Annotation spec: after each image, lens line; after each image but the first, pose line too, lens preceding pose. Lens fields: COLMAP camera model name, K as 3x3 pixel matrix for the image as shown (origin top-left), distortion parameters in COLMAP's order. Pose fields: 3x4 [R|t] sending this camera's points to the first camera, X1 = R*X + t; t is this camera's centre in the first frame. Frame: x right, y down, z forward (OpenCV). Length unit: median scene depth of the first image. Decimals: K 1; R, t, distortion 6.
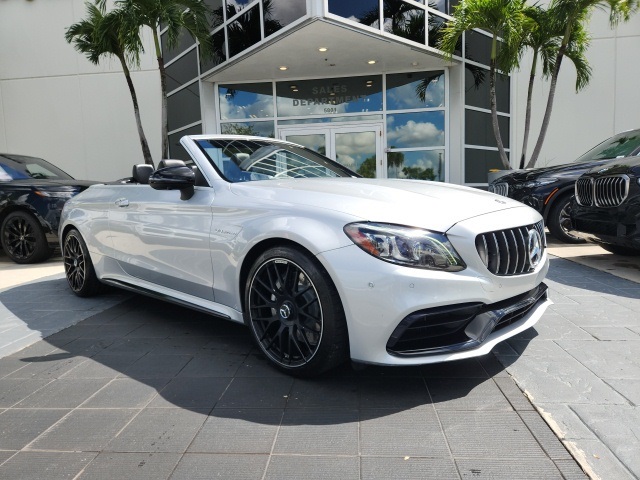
lens RADIAL K [[428.8, 0, 320.1], [0, 428.8, 245.3], [0, 0, 1]] dist [0.060398, -0.054281]
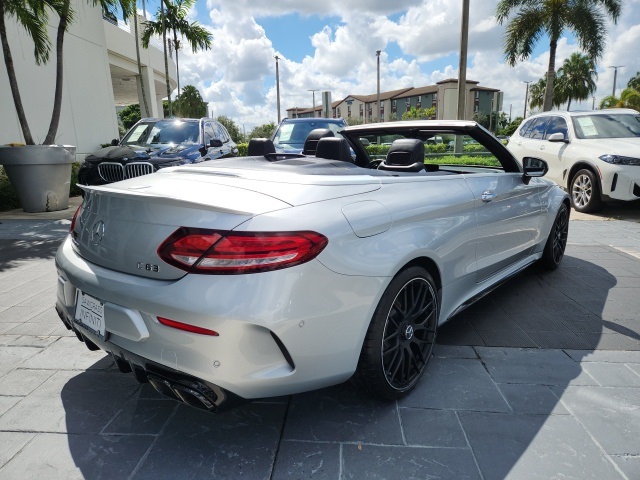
lens RADIAL K [[426.9, 0, 322.4], [0, 426.9, 239.5], [0, 0, 1]] dist [0.060413, -0.055240]
pose [[-0.035911, -0.180798, 0.982864, -1.238560], [0.127885, 0.974582, 0.183947, -0.205601], [-0.991139, 0.132299, -0.011877, 1.310919]]
